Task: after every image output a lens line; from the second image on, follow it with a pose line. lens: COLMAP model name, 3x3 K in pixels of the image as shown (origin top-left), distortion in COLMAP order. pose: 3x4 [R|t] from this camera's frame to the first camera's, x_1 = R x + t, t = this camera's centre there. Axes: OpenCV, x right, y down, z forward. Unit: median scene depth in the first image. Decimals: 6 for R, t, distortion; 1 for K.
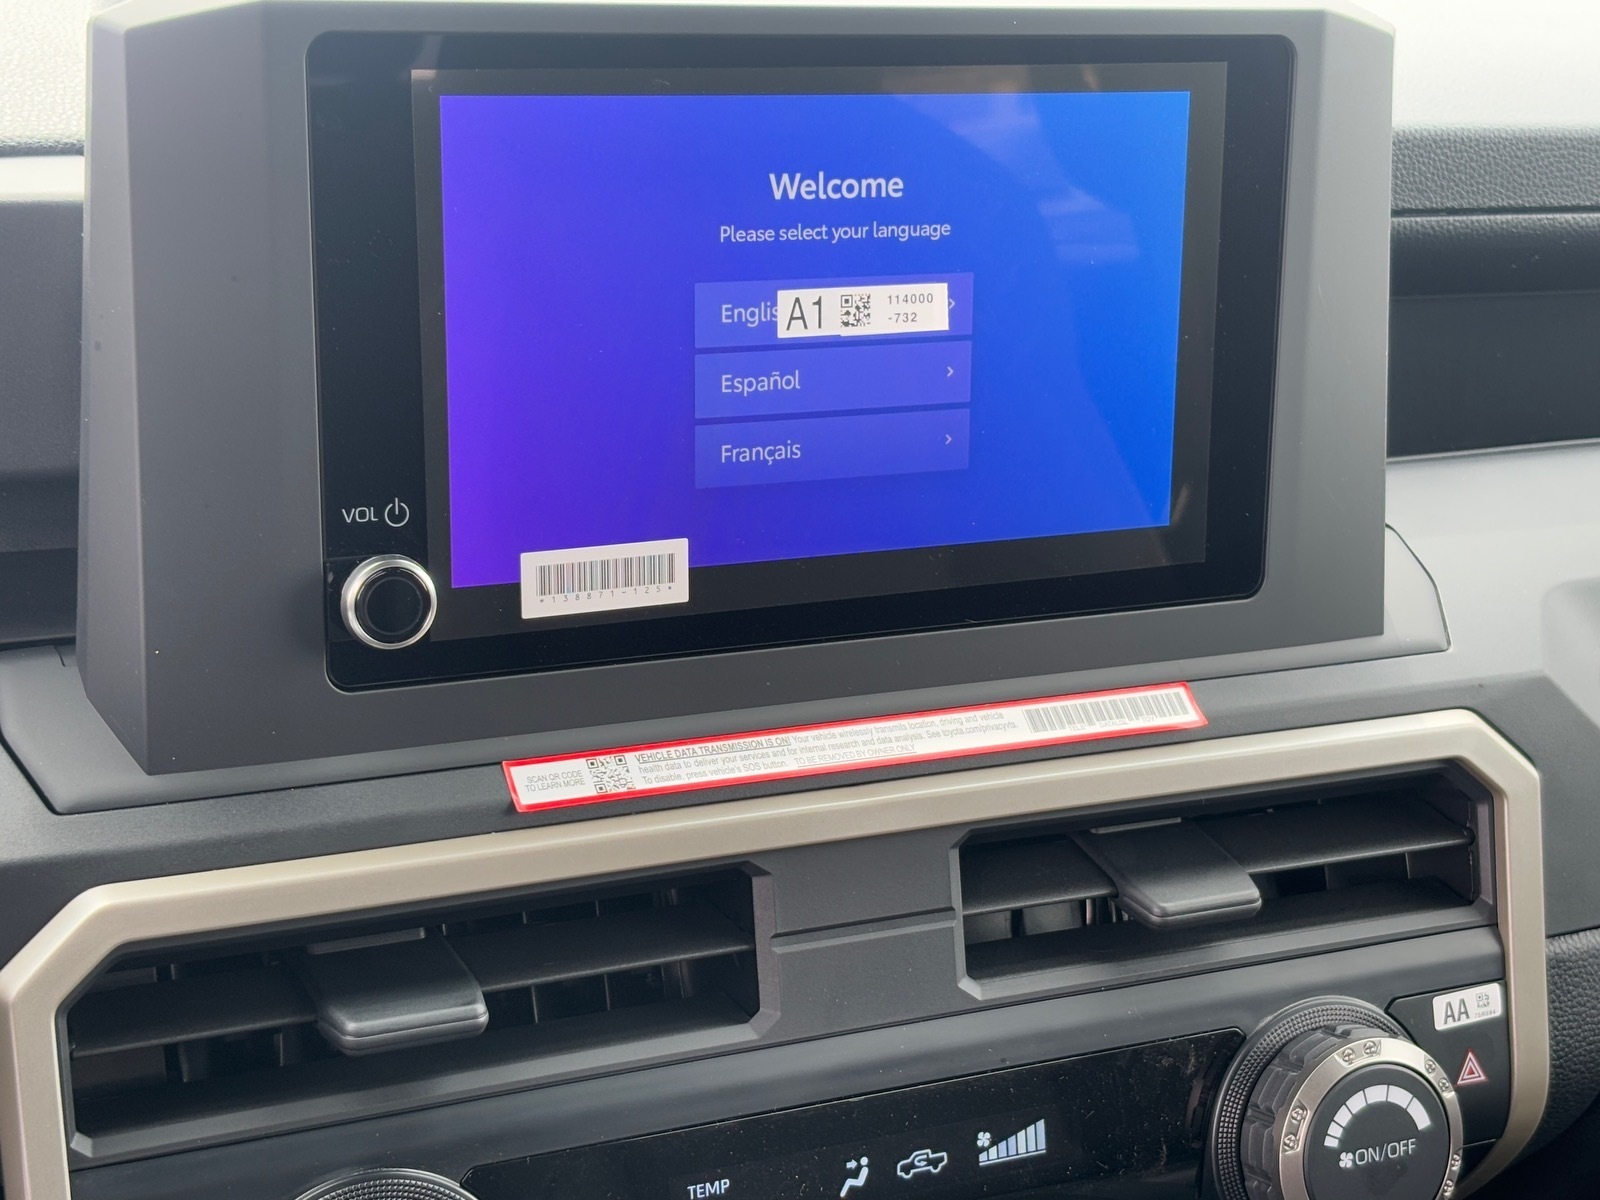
lens RADIAL K [[2654.4, 0, 800.0], [0, 2654.4, 600.0], [0, 0, 1]] dist [0.005145, -0.273270]
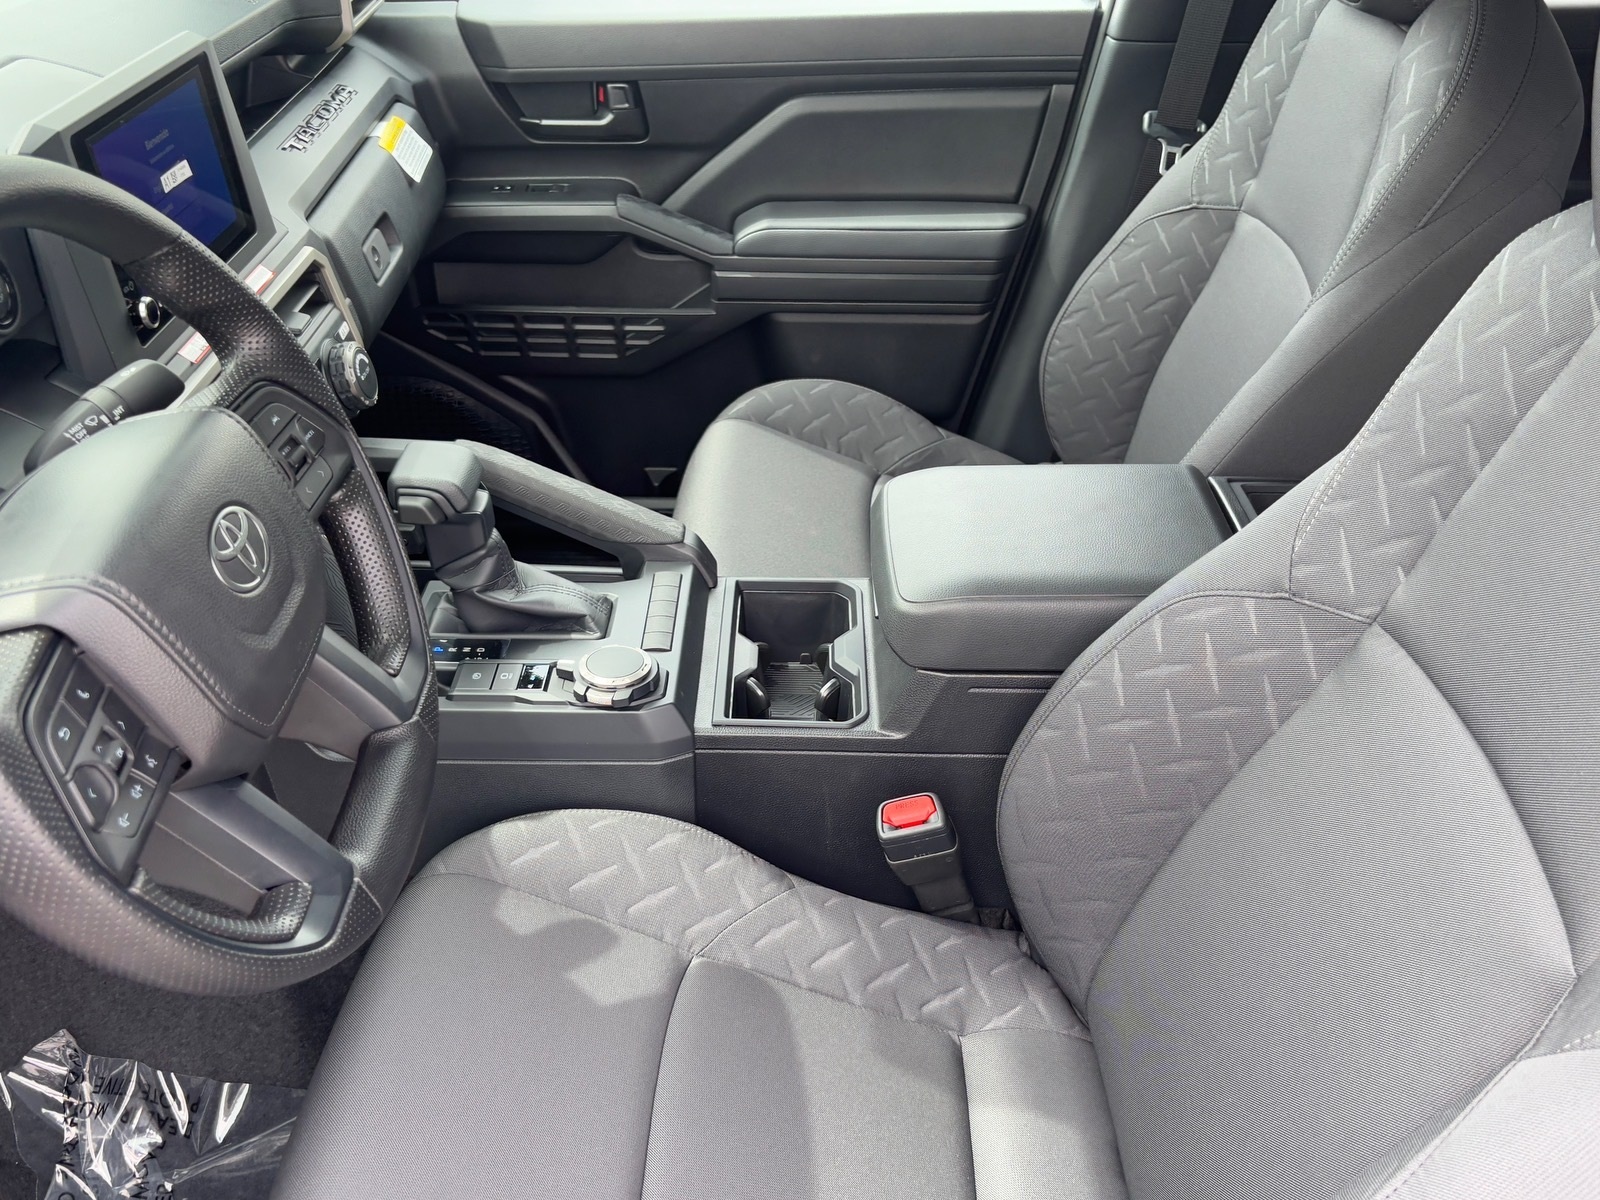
lens RADIAL K [[1456.5, 0, 822.0], [0, 1456.5, 601.7], [0, 0, 1]] dist [0.036504, -0.126400]
pose [[0.430311, -0.507318, 0.746633, -1.150269], [0.235352, 0.861574, 0.449776, -0.264124], [-0.871459, -0.017822, 0.490144, -0.480964]]
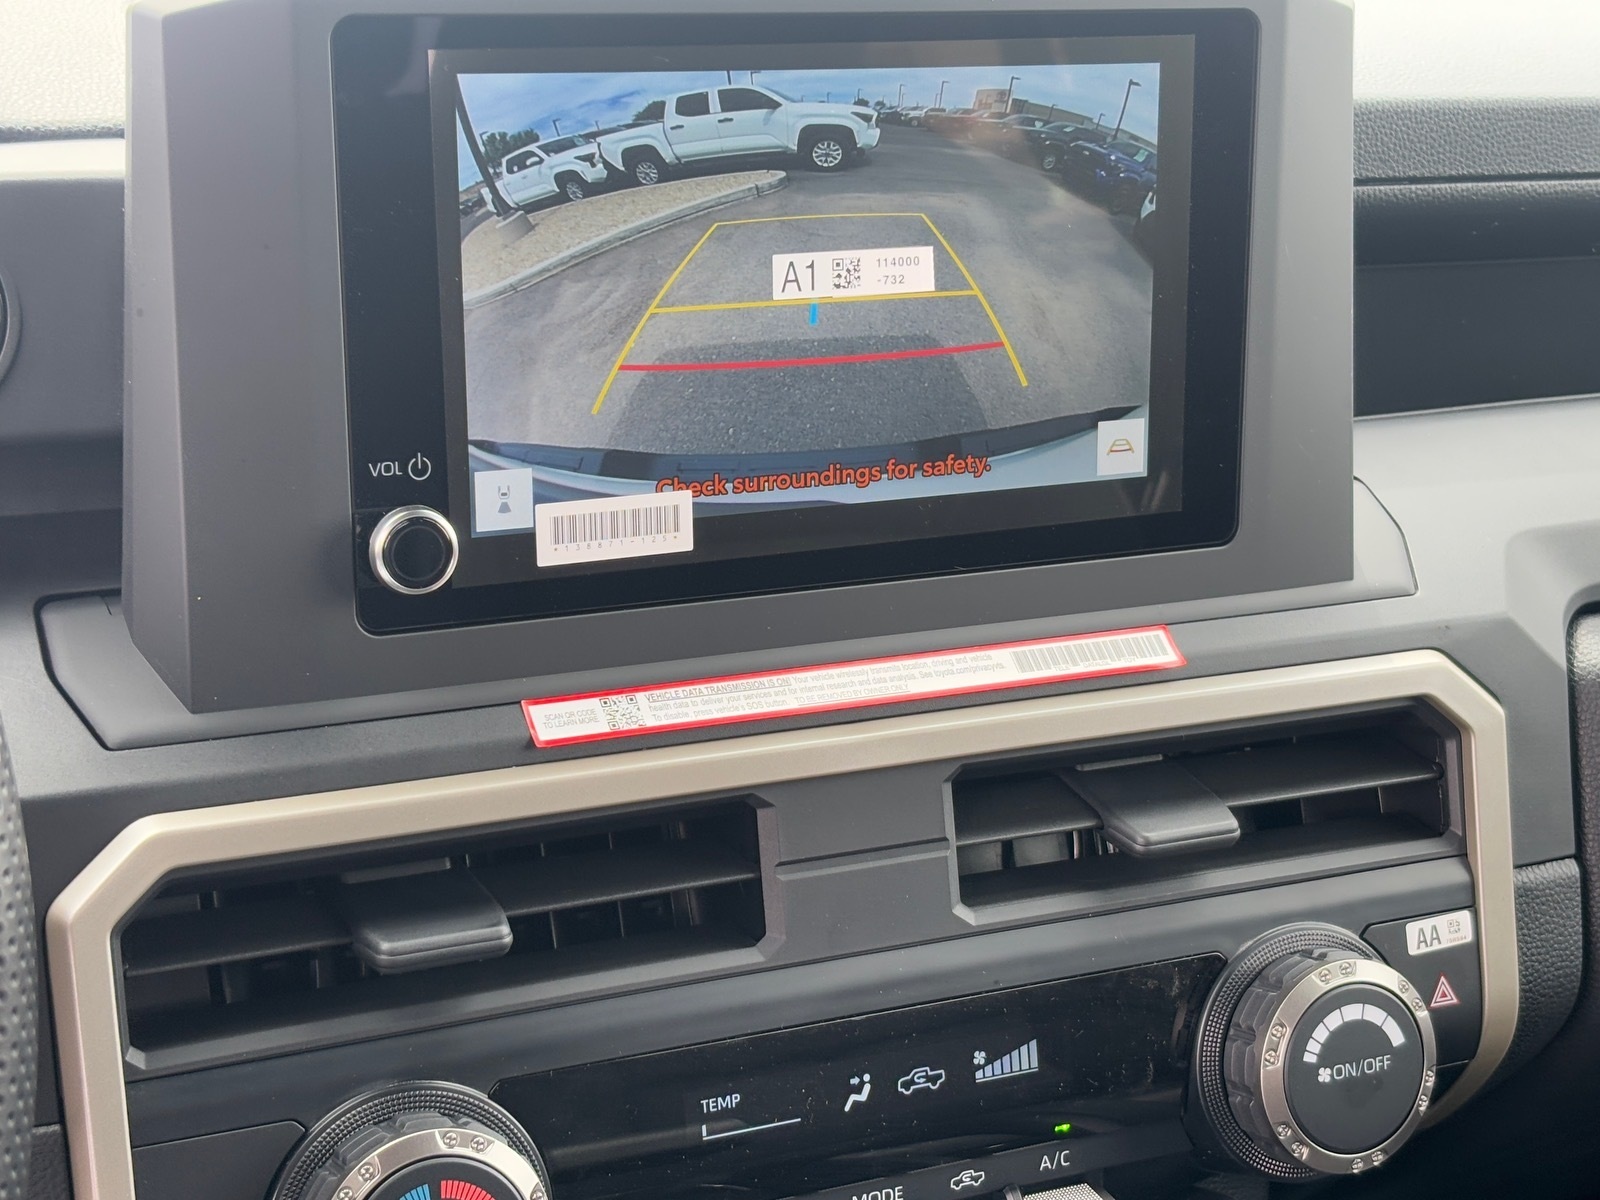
lens RADIAL K [[2658.7, 0, 742.9], [0, 2658.7, 601.9], [0, 0, 1]] dist [0.008604, -0.293336]
pose [[0.999779, -0.015024, -0.014672, -0.006692], [0.014939, 0.999871, -0.005841, 0.027359], [0.014758, 0.005620, 0.999875, -0.060692]]
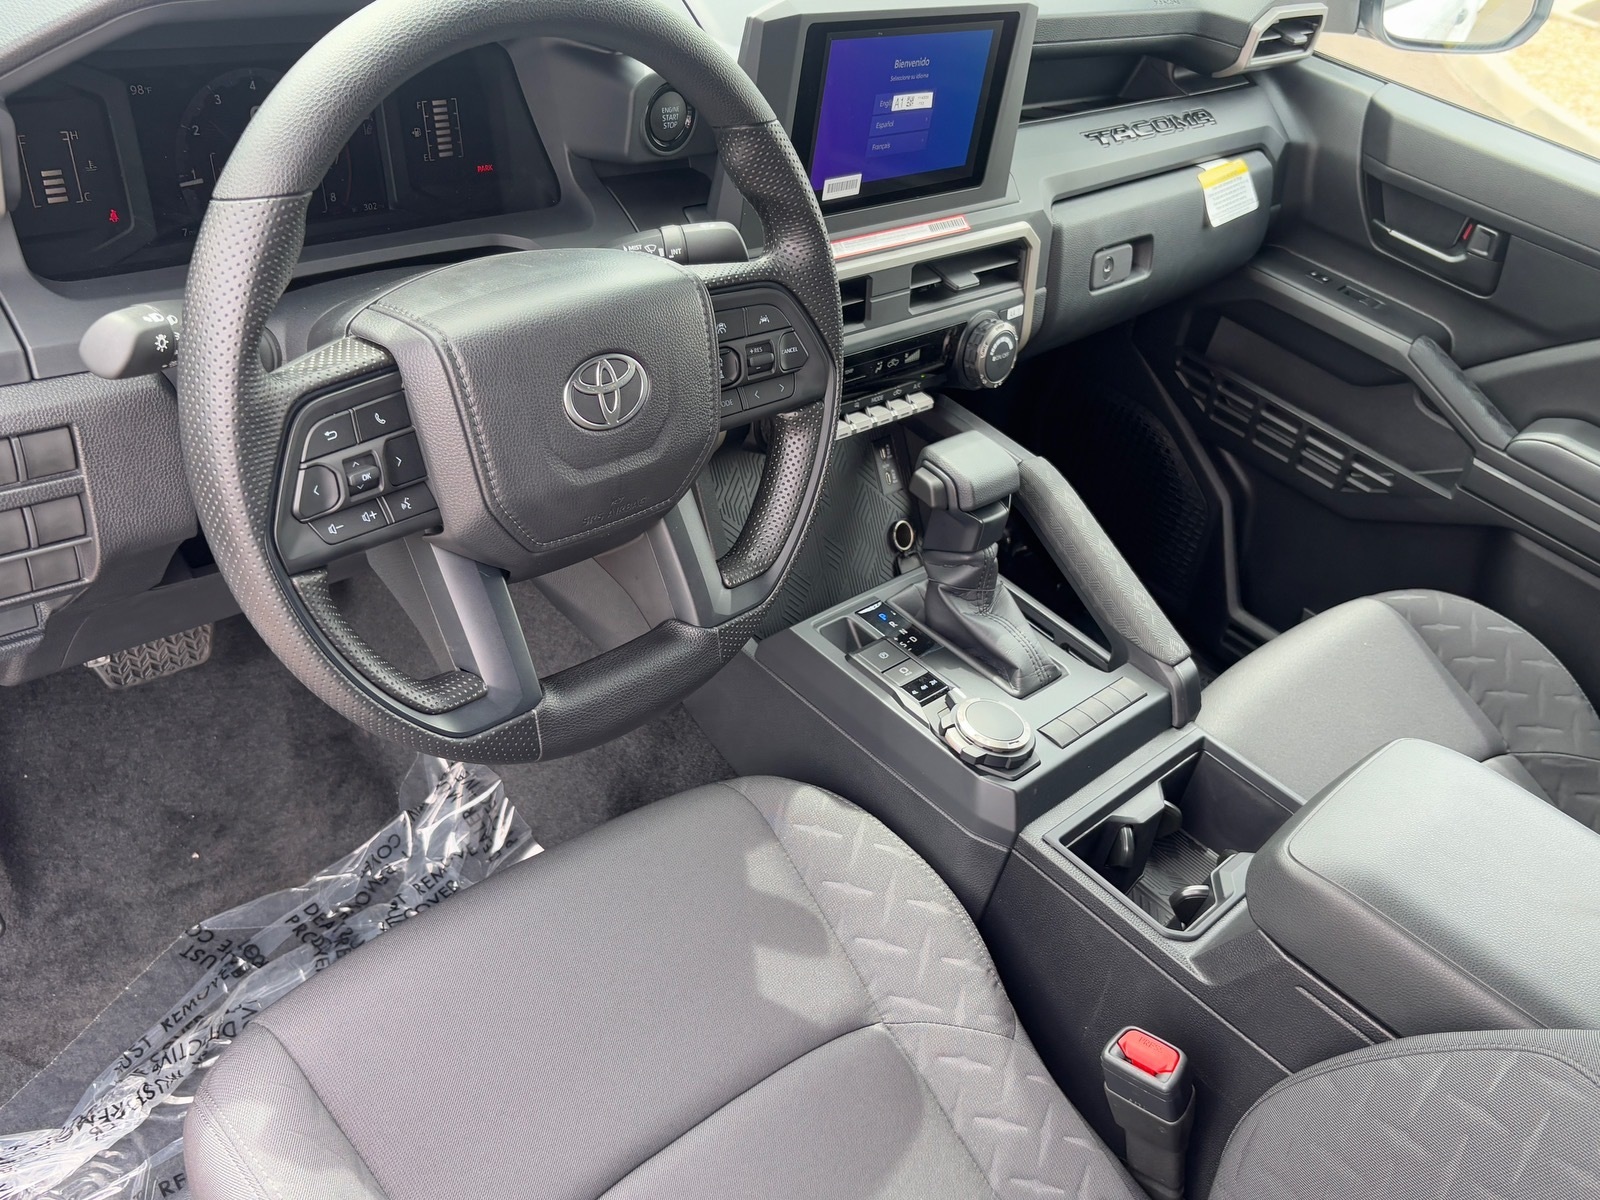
lens RADIAL K [[1456.5, 0, 822.0], [0, 1456.5, 601.7], [0, 0, 1]] dist [0.036504, -0.126400]
pose [[0.920592, -0.068270, 0.384512, -0.795266], [-0.090487, 0.920517, 0.380080, -0.212163], [-0.379898, -0.384692, 0.841243, -0.682600]]
